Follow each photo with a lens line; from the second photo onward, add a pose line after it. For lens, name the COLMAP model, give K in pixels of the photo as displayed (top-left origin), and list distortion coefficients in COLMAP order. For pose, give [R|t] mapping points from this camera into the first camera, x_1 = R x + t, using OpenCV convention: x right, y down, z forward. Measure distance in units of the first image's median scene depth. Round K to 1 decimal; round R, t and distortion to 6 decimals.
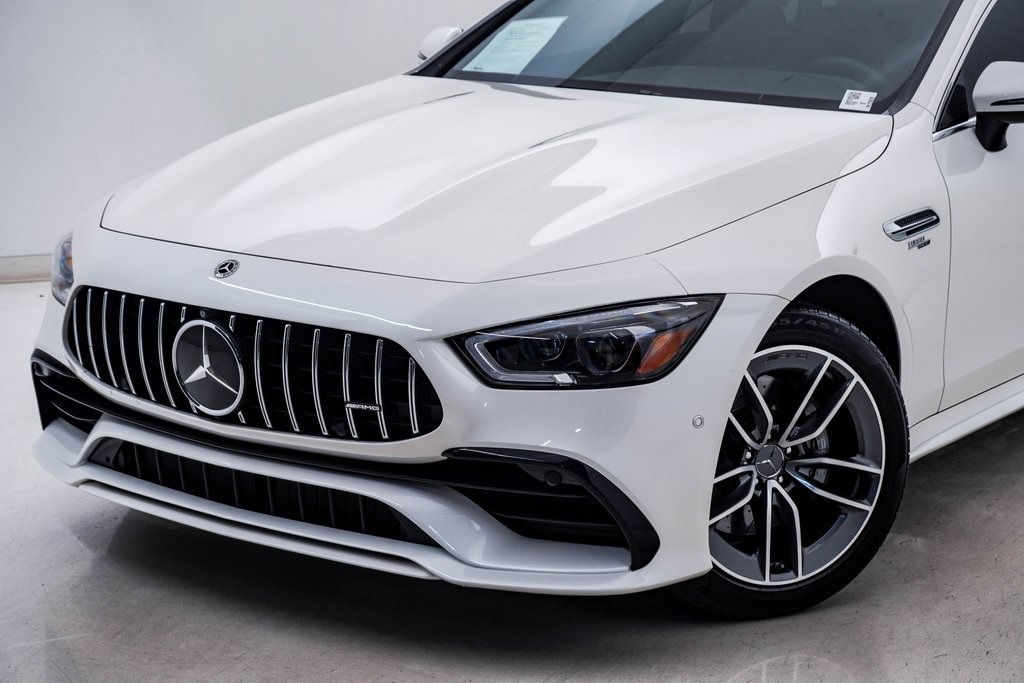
lens RADIAL K [[2169.4, 0, 512.0], [0, 2169.4, 341.5], [0, 0, 1]] dist [0.007636, 0.250697]
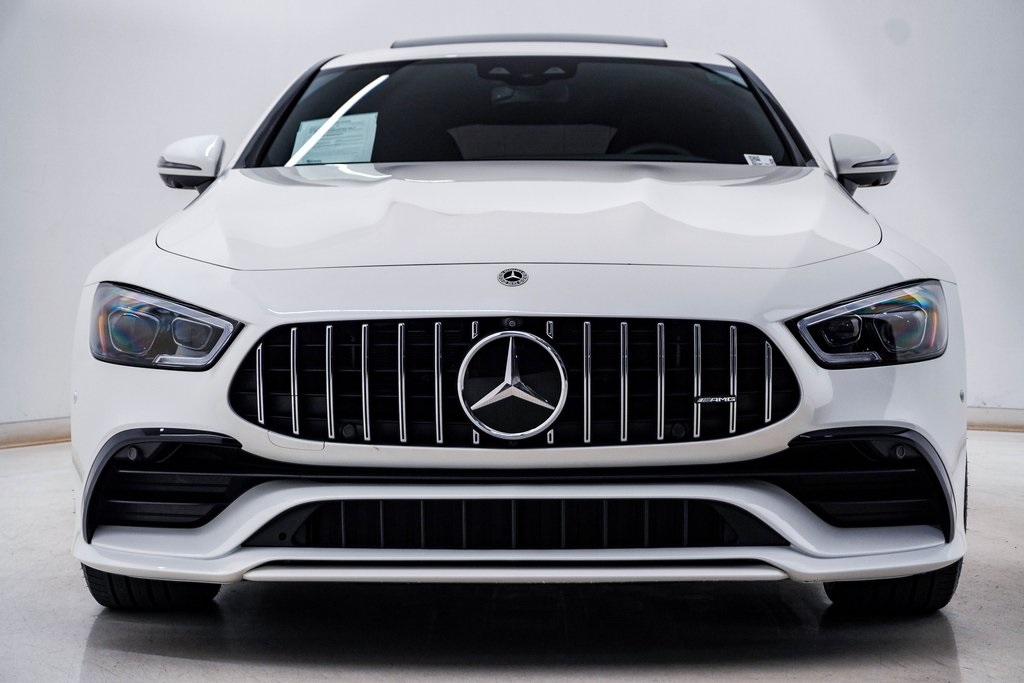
lens RADIAL K [[2229.4, 0, 512.0], [0, 2229.4, 341.5], [0, 0, 1]] dist [0.002426, 0.036665]
pose [[0.816110, -0.041311, 0.576418, -0.673901], [0.136803, 0.982902, -0.123246, 0.108485], [-0.561471, 0.179438, 0.807807, 0.248214]]
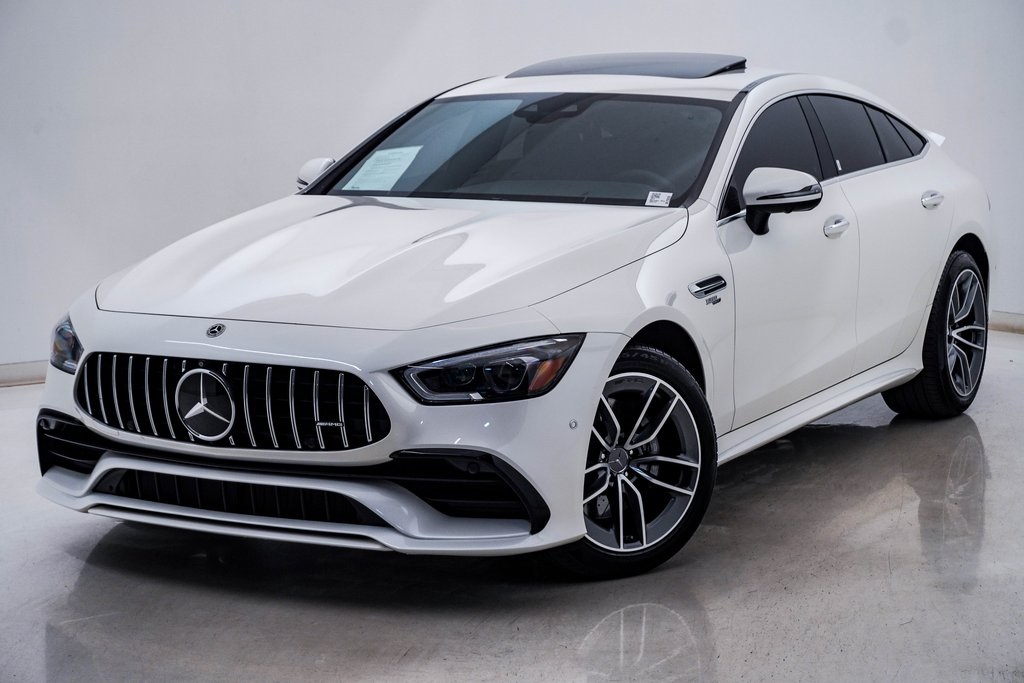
lens RADIAL K [[2169.4, 0, 512.0], [0, 2169.4, 341.5], [0, 0, 1]] dist [0.007636, 0.250697]
pose [[0.990786, -0.038999, 0.129702, -0.124554], [0.048239, 0.996458, -0.068881, 0.074490], [-0.126557, 0.074503, 0.989158, -0.348443]]
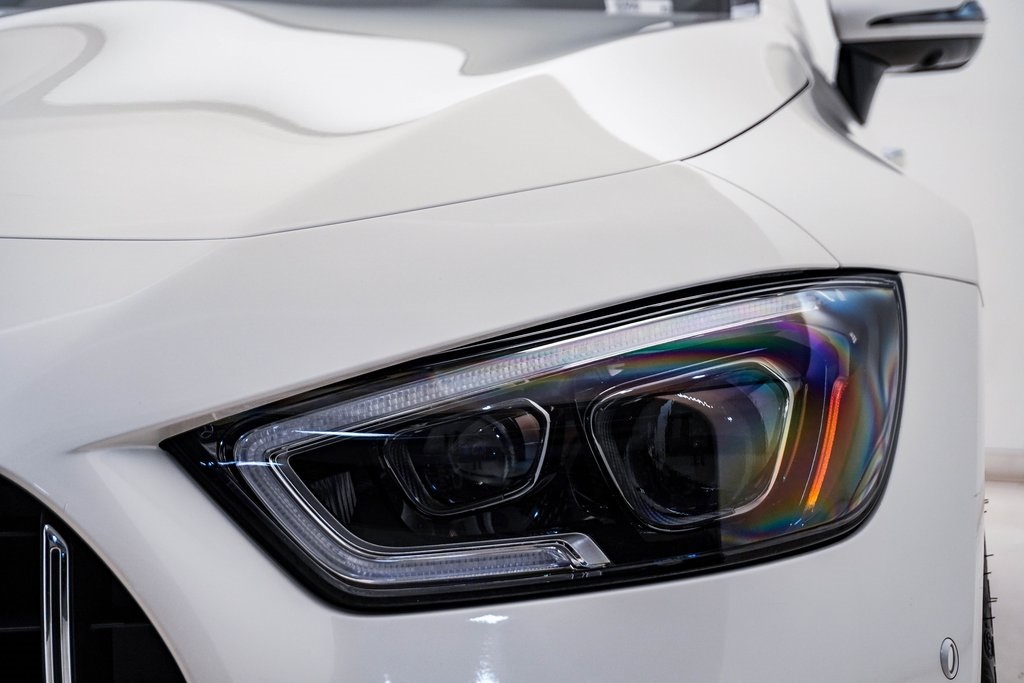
lens RADIAL K [[2170.4, 0, 512.0], [0, 2170.4, 341.5], [0, 0, 1]] dist [0.009232, 0.100685]
pose [[0.888727, -0.050997, 0.455592, -0.104766], [0.125473, 0.982905, -0.134741, 0.025379], [-0.440932, 0.176913, 0.879932, 0.717552]]
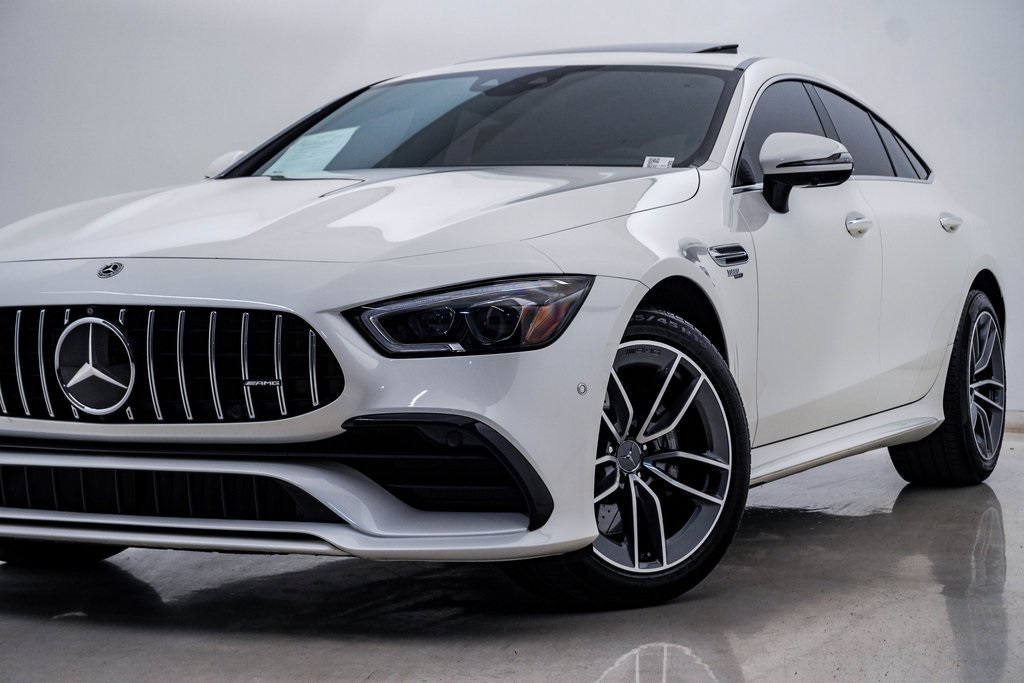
lens RADIAL K [[2169.4, 0, 512.0], [0, 2169.4, 341.5], [0, 0, 1]] dist [0.007636, 0.250697]
pose [[0.981217, -0.024444, 0.191351, -0.142498], [0.057912, 0.983511, -0.171322, 0.185136], [-0.184008, 0.179186, 0.966454, -0.013635]]
